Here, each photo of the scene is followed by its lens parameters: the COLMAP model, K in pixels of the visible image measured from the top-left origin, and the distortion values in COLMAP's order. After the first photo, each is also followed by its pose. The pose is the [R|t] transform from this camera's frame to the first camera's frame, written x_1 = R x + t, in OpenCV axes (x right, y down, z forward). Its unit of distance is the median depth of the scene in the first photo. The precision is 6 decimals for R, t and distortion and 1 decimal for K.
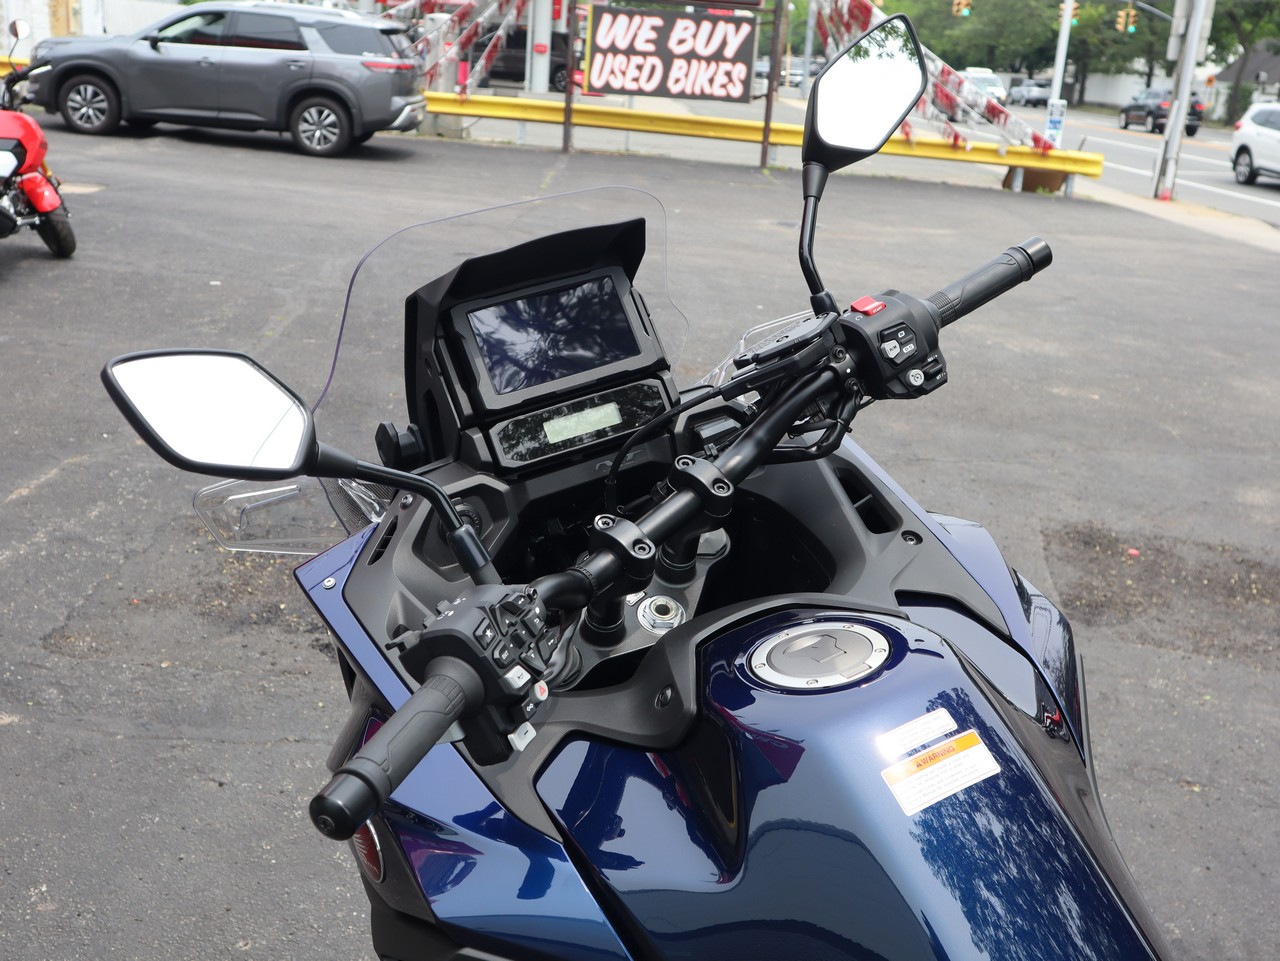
lens RADIAL K [[1345.6, 0, 656.4], [0, 1345.6, 480.6], [0, 0, 1]] dist [-0.030136, 0.000000]
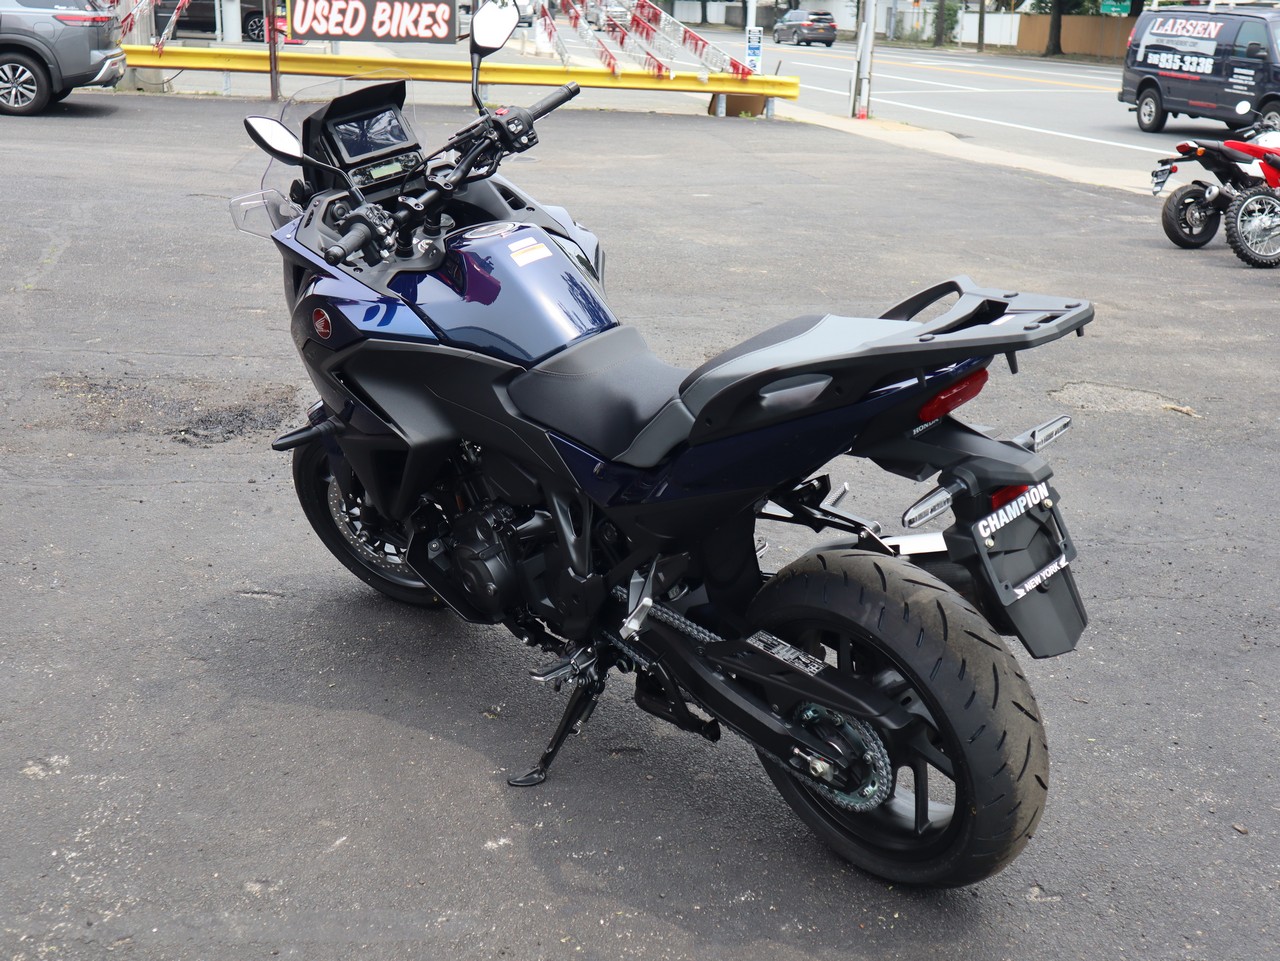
lens RADIAL K [[1383.2, 0, 651.9], [0, 1383.2, 469.6], [0, 0, 1]] dist [0.009622, 0.000000]
pose [[0.979201, -0.097408, 0.177981, -0.009211], [0.092933, 0.995114, 0.033329, 0.049345], [-0.180358, -0.016096, 0.983469, -0.164380]]
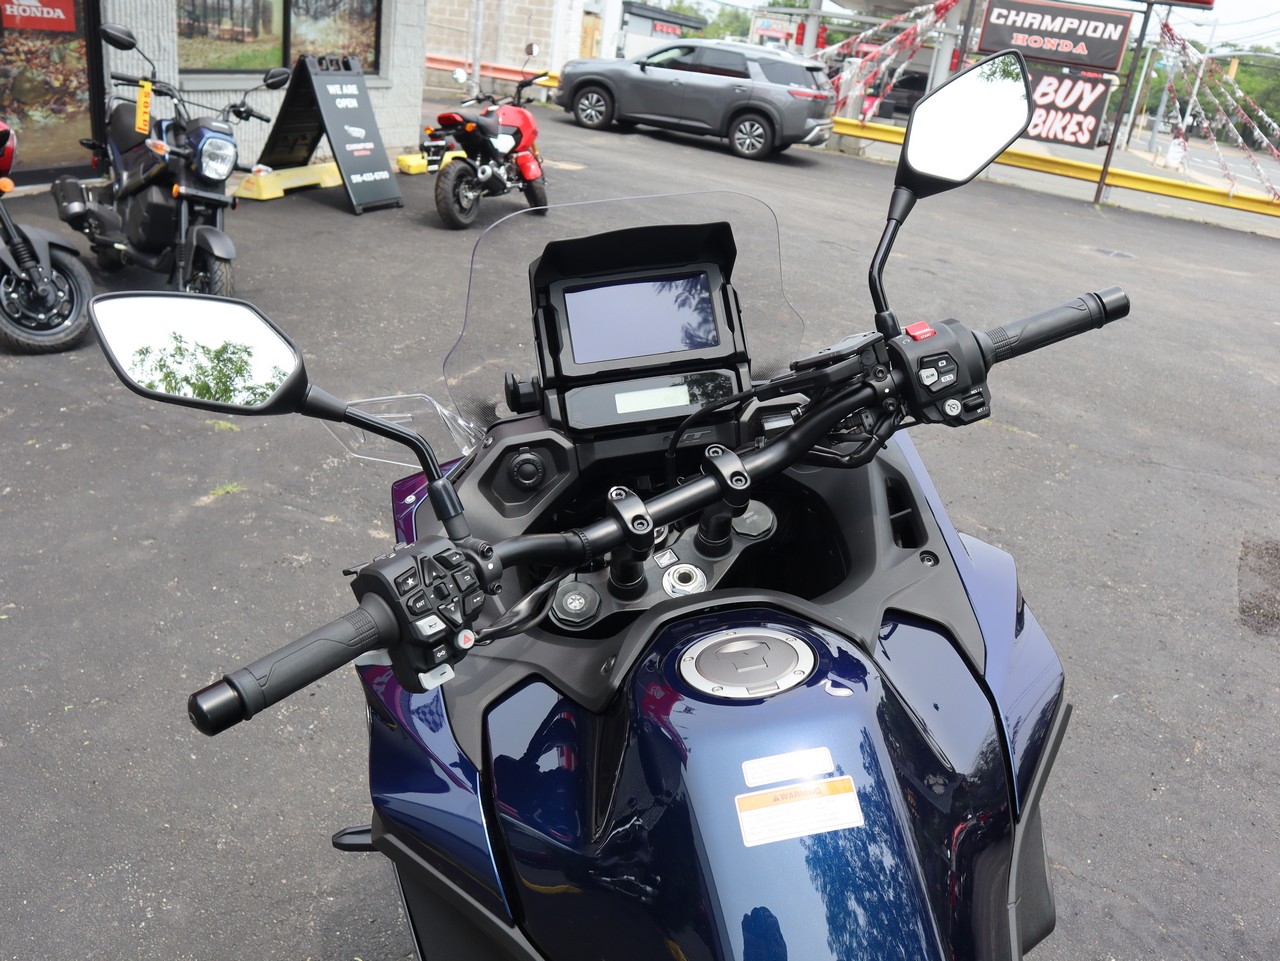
lens RADIAL K [[1006.4, 0, 640.7], [0, 1006.4, 484.5], [0, 0, 1]] dist [-0.119999, 0.070735]
pose [[0.935179, 0.180516, -0.304720, 0.023017], [-0.157405, 0.982560, 0.098996, -0.006146], [0.317276, -0.044615, 0.947283, 0.022283]]
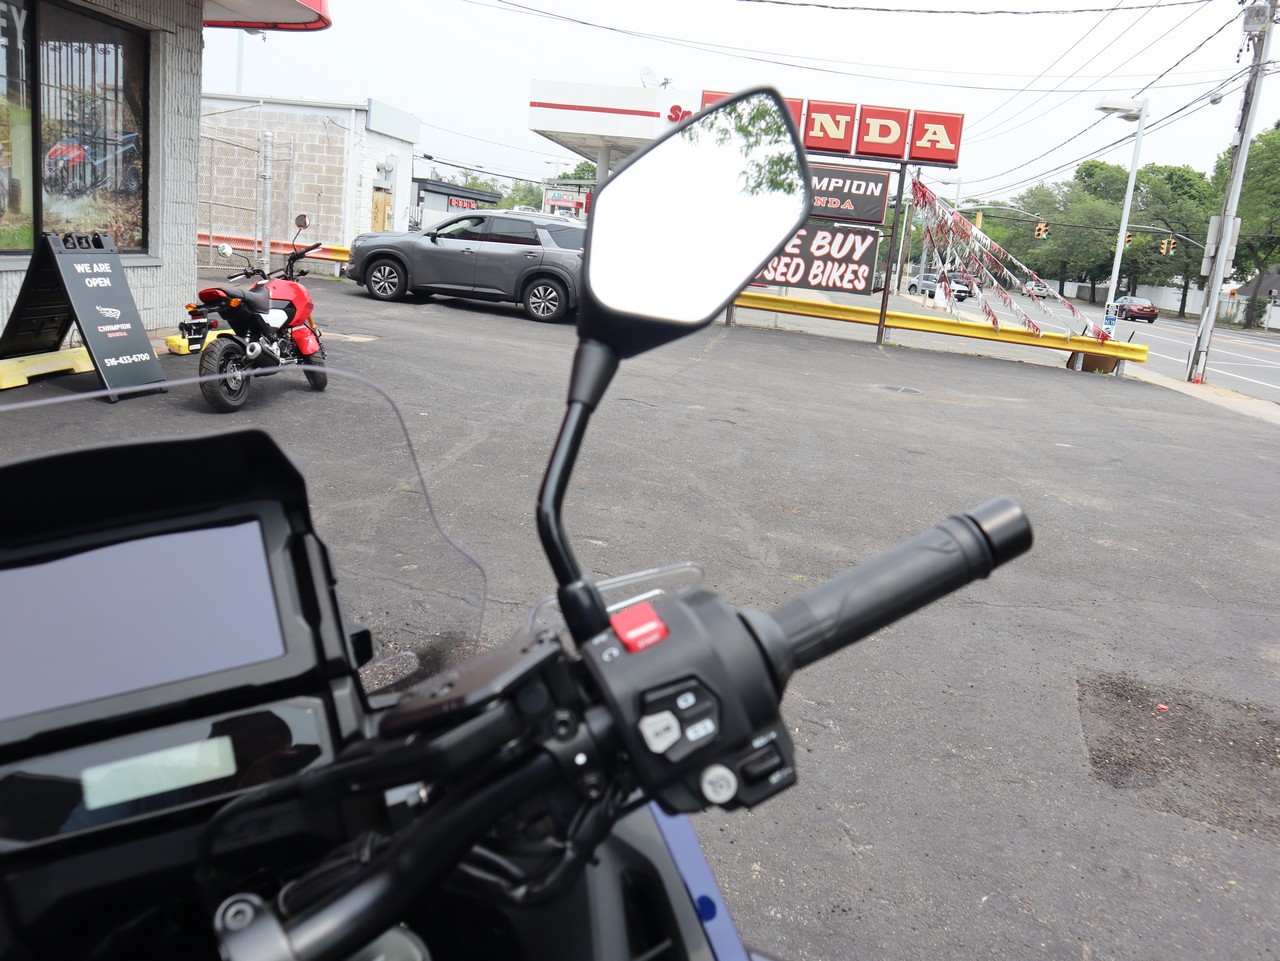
lens RADIAL K [[1006.4, 0, 642.8], [0, 1006.4, 477.6], [0, 0, 1]] dist [-0.119999, 0.070735]
pose [[0.986572, 0.059278, -0.152193, 0.023231], [-0.072604, 0.993855, -0.083548, -0.016830], [0.146306, 0.093476, 0.984813, 0.068300]]
